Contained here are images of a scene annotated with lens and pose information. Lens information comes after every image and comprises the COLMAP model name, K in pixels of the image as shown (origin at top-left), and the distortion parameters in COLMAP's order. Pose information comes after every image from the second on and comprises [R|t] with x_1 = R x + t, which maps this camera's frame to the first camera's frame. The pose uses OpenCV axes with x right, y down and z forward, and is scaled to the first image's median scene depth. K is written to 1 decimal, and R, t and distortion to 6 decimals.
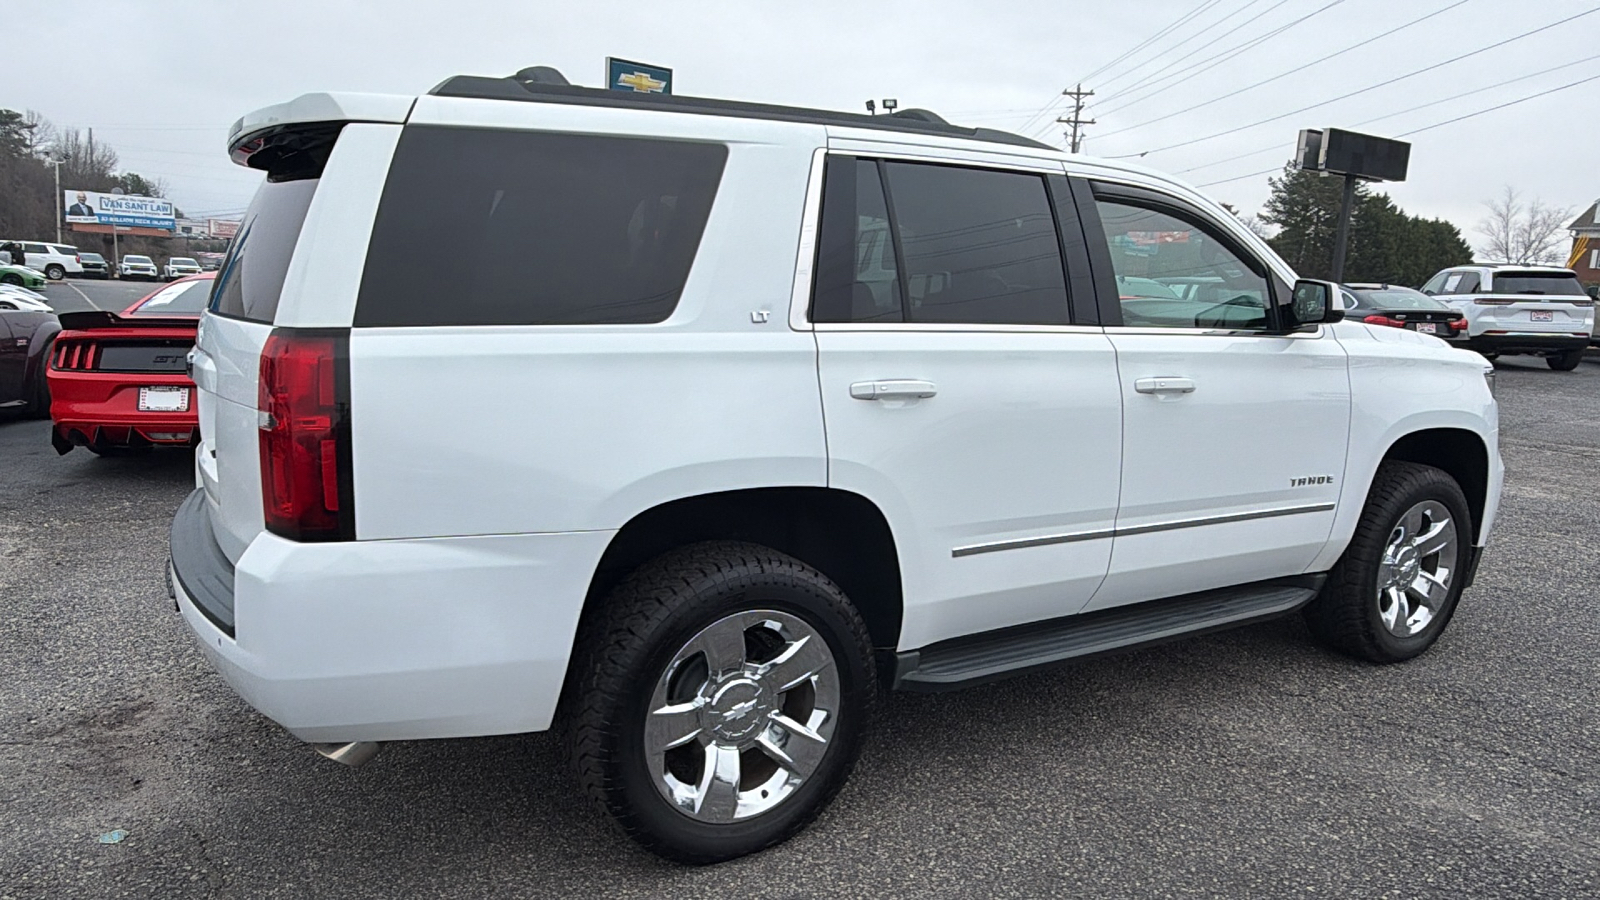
lens RADIAL K [[1075.9, 0, 800.0], [0, 1075.9, 450.0], [0, 0, 1]] dist [0.001480, 0.000506]
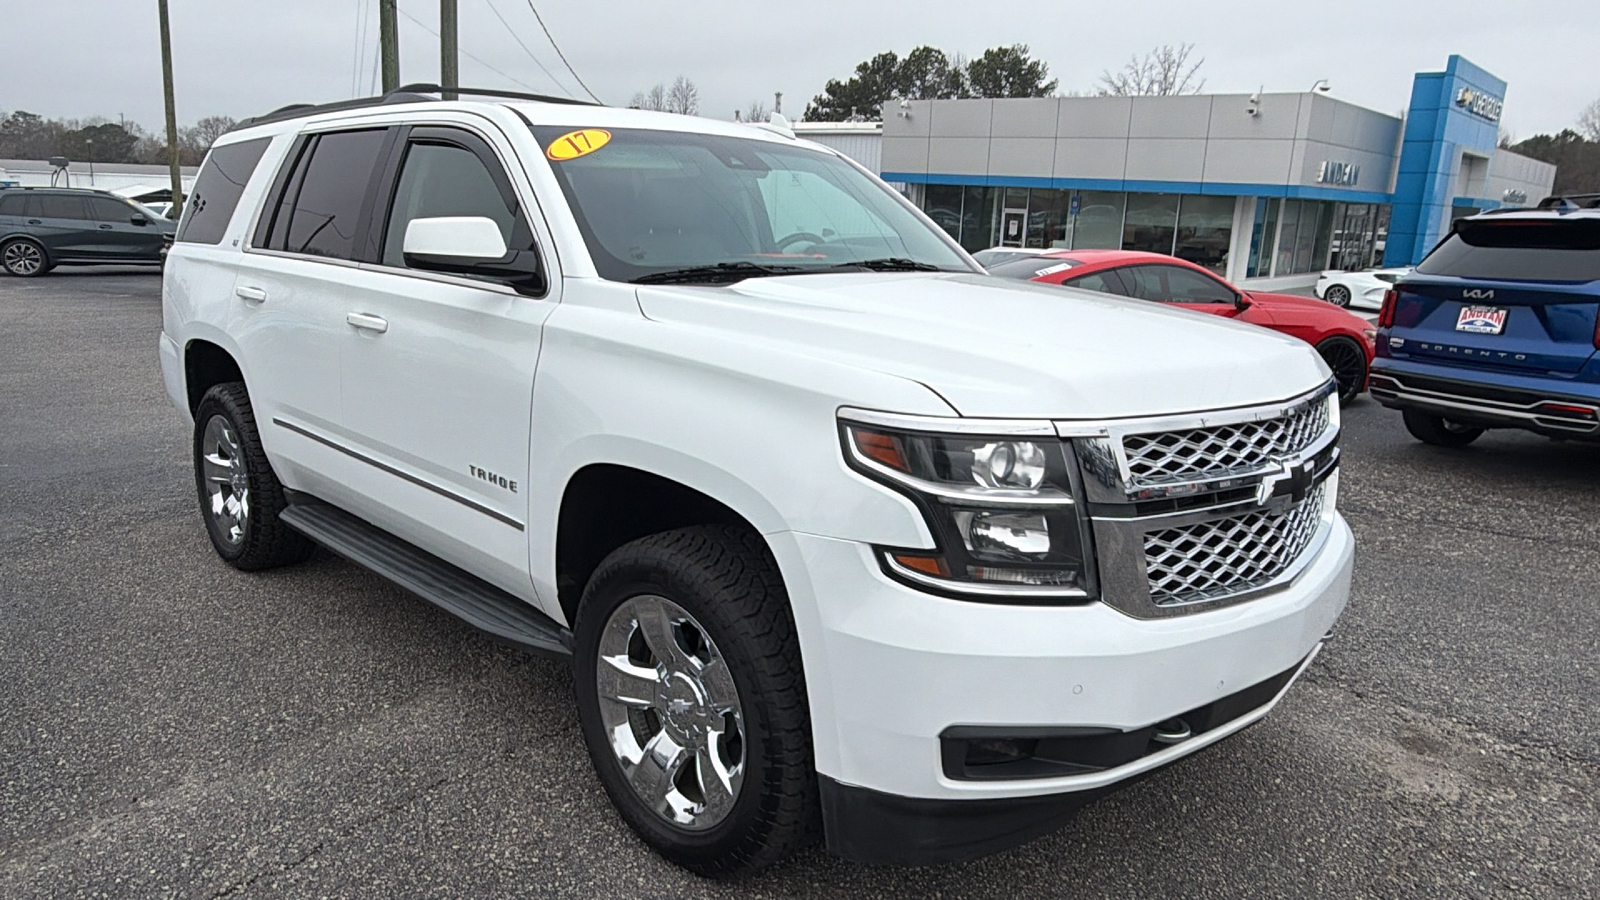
lens RADIAL K [[1075.9, 0, 800.0], [0, 1075.9, 450.0], [0, 0, 1]] dist [0.001480, 0.000506]
pose [[0.244035, 0.178001, -0.953290, 1.457361], [-0.185006, 0.973502, 0.134415, -0.157225], [0.951956, 0.143562, 0.270500, 1.149799]]
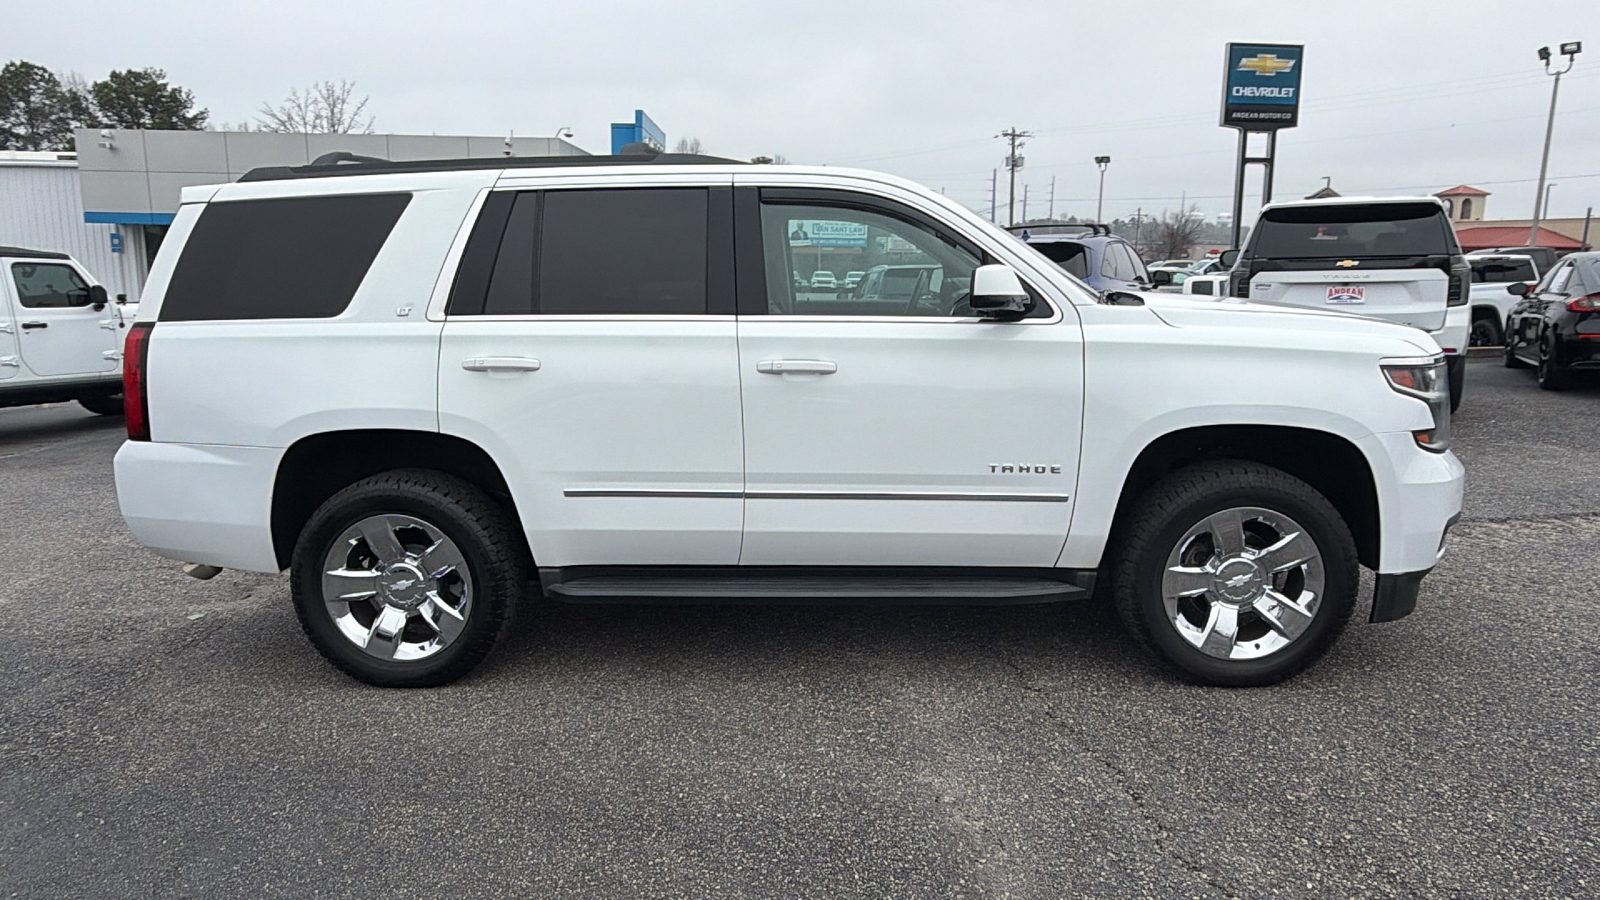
lens RADIAL K [[1075.9, 0, 800.0], [0, 1075.9, 450.0], [0, 0, 1]] dist [0.001480, 0.000506]
pose [[0.827296, 0.053232, -0.559239, 0.983318], [-0.054220, 0.998419, 0.014827, 0.008987], [0.559144, 0.018056, 0.828874, 0.083318]]
